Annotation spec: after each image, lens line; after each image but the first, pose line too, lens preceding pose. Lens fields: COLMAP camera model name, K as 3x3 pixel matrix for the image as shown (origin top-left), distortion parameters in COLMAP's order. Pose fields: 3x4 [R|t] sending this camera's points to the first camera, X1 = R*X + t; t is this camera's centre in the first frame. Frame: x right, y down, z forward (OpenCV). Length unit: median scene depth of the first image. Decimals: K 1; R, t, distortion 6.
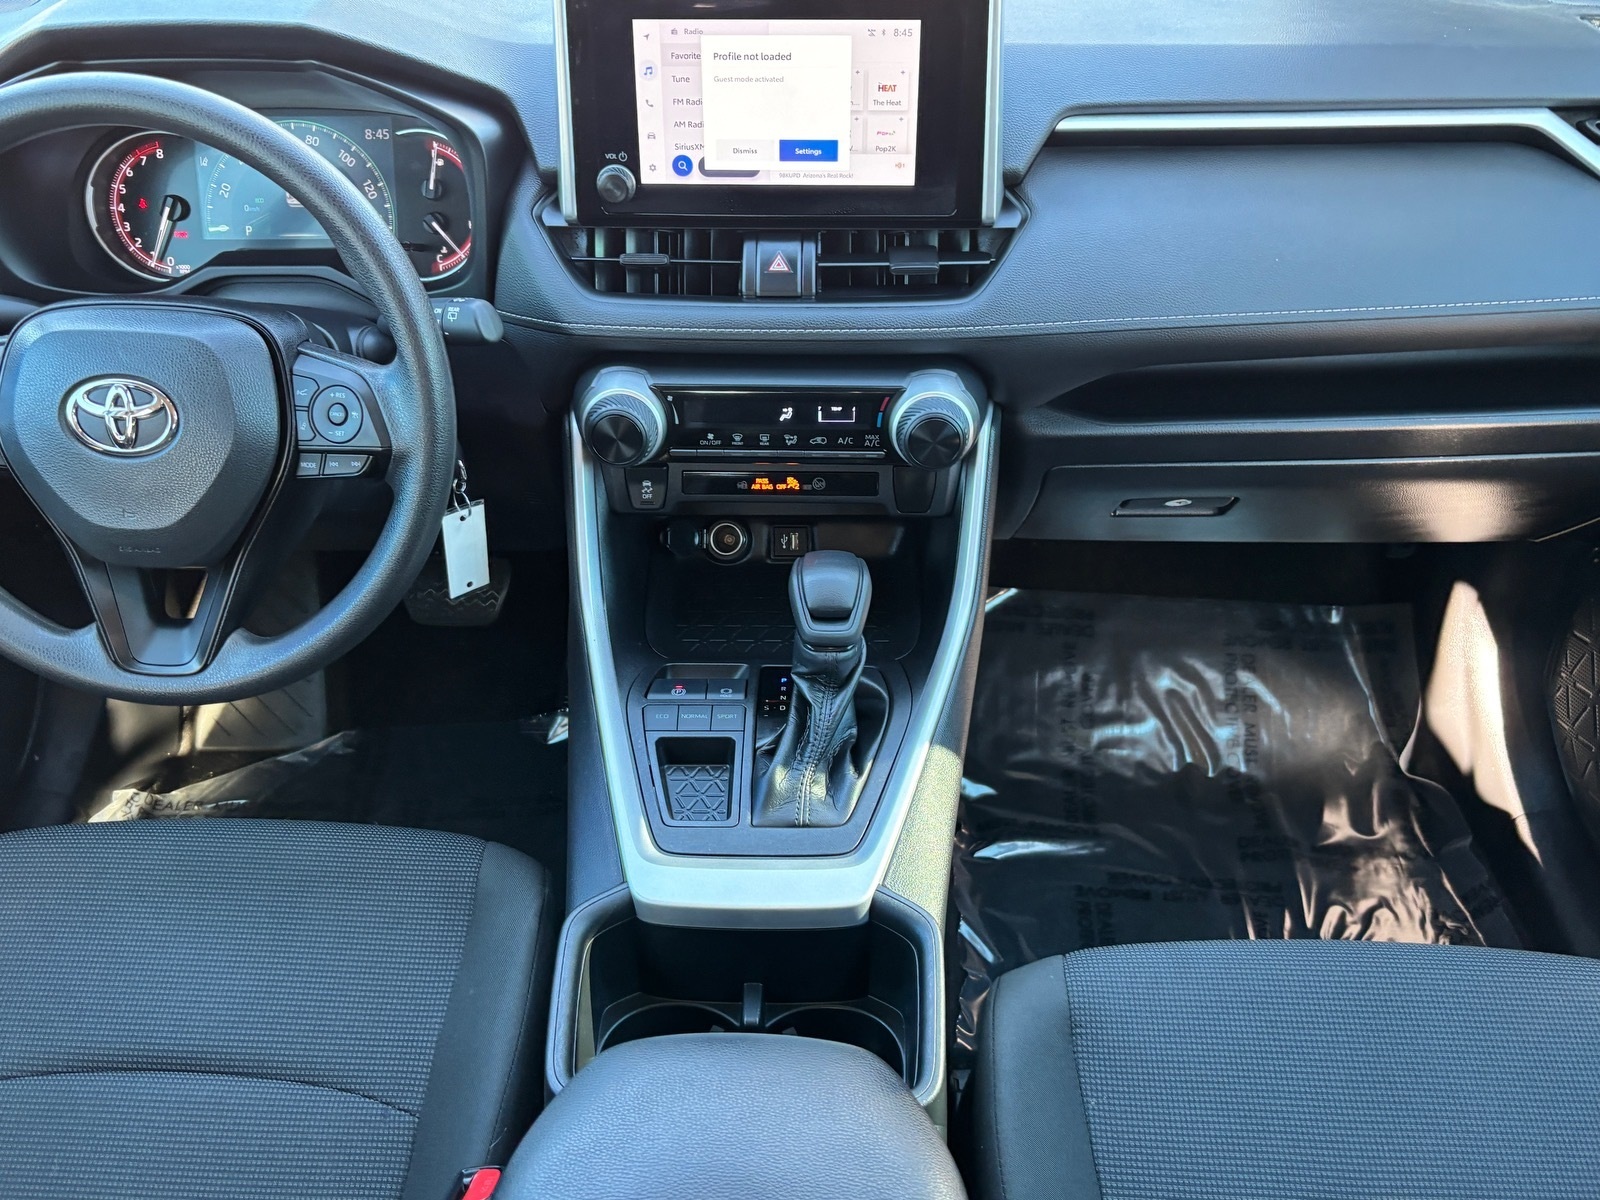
lens RADIAL K [[1434.8, 0, 799.9], [0, 1434.8, 620.3], [0, 0, 1]] dist [0.070170, -0.136175]
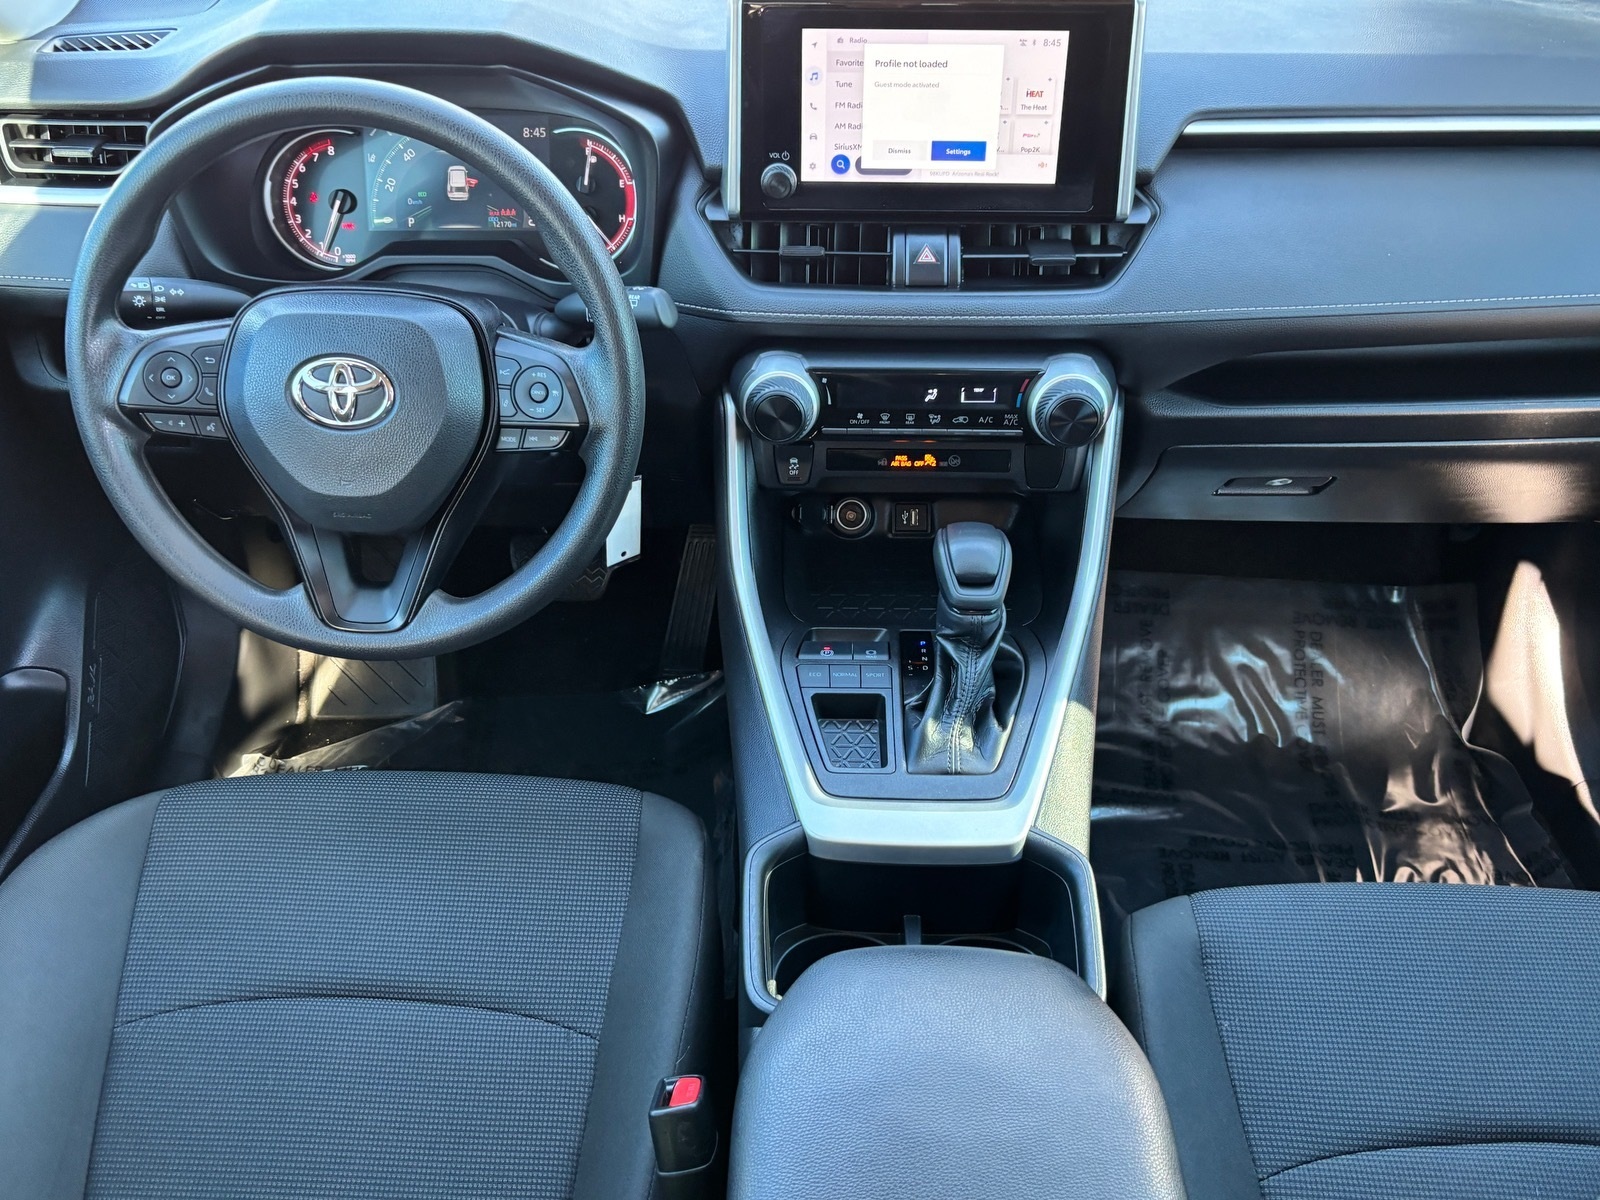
lens RADIAL K [[1440.1, 0, 796.1], [0, 1440.1, 624.5], [0, 0, 1]] dist [0.101022, -0.329692]
pose [[0.999980, 0.004658, 0.004174, -0.115415], [-0.004680, 0.999975, 0.005338, 0.023389], [-0.004149, -0.005357, 0.999977, -0.085541]]
